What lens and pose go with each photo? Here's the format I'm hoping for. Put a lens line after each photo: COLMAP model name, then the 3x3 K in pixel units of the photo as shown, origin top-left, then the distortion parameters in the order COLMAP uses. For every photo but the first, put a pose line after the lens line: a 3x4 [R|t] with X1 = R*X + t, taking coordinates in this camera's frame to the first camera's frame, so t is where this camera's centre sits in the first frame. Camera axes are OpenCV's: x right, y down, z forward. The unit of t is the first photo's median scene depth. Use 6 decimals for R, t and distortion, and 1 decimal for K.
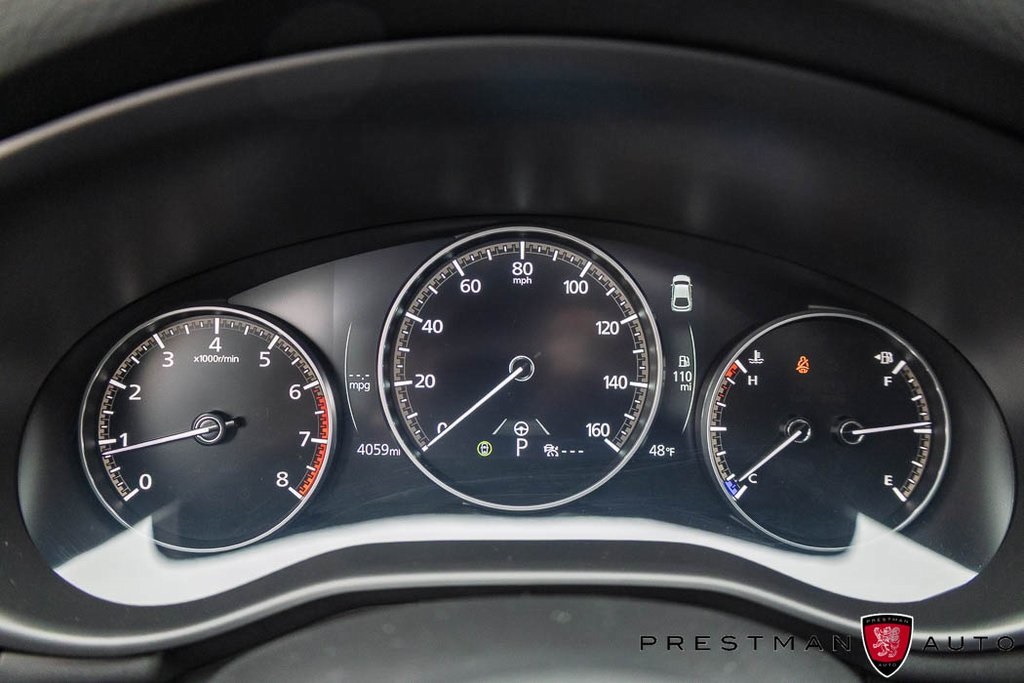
lens RADIAL K [[762.6, 0, 511.5], [0, 762.6, 333.4], [0, 0, 1]] dist [-0.027476, 0.006967]
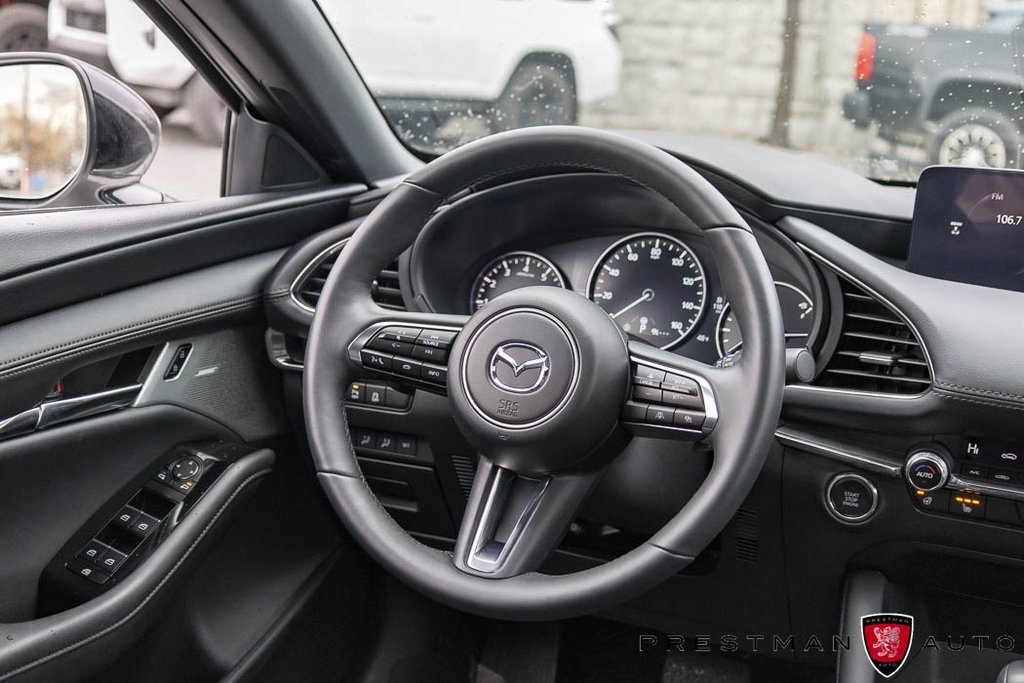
lens RADIAL K [[1398.4, 0, 496.6], [0, 1398.4, 337.3], [0, 0, 1]] dist [0.020891, 0.000000]
pose [[0.902894, 0.119317, -0.412973, 1.348100], [-0.159438, 0.985134, -0.063956, 0.512195], [0.399203, 0.123589, 0.908495, -2.964108]]
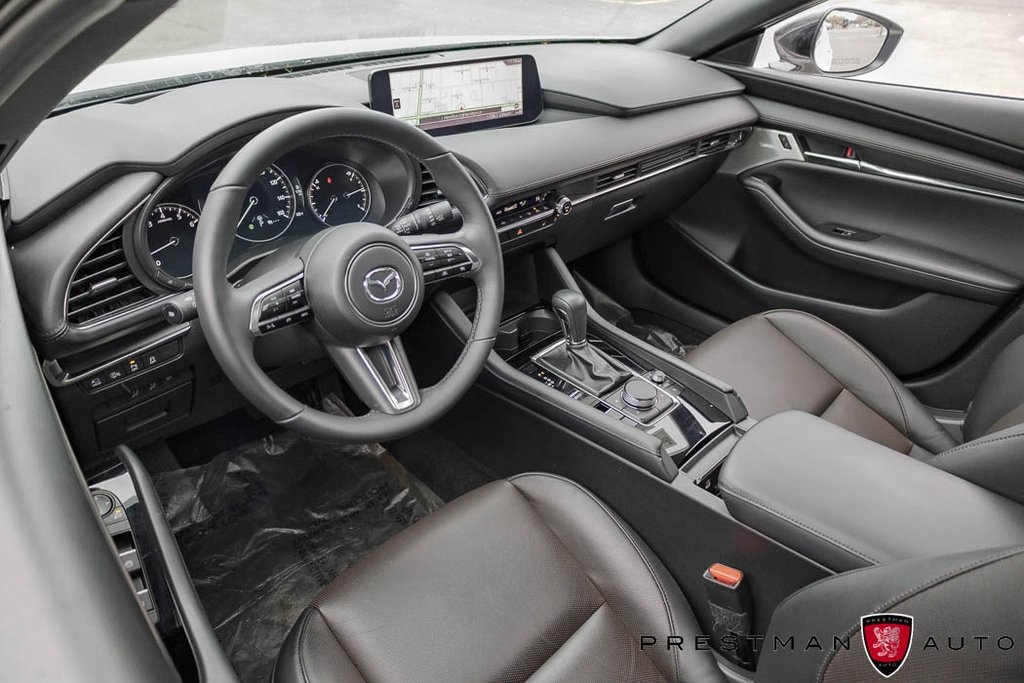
lens RADIAL K [[635.0, 0, 507.4], [0, 635.0, 346.5], [0, 0, 1]] dist [0.011900, -0.000352]
pose [[0.746057, -0.373759, 0.551093, -0.947228], [0.193031, 0.913470, 0.358206, -0.156686], [-0.637289, -0.160864, 0.753648, -1.948855]]
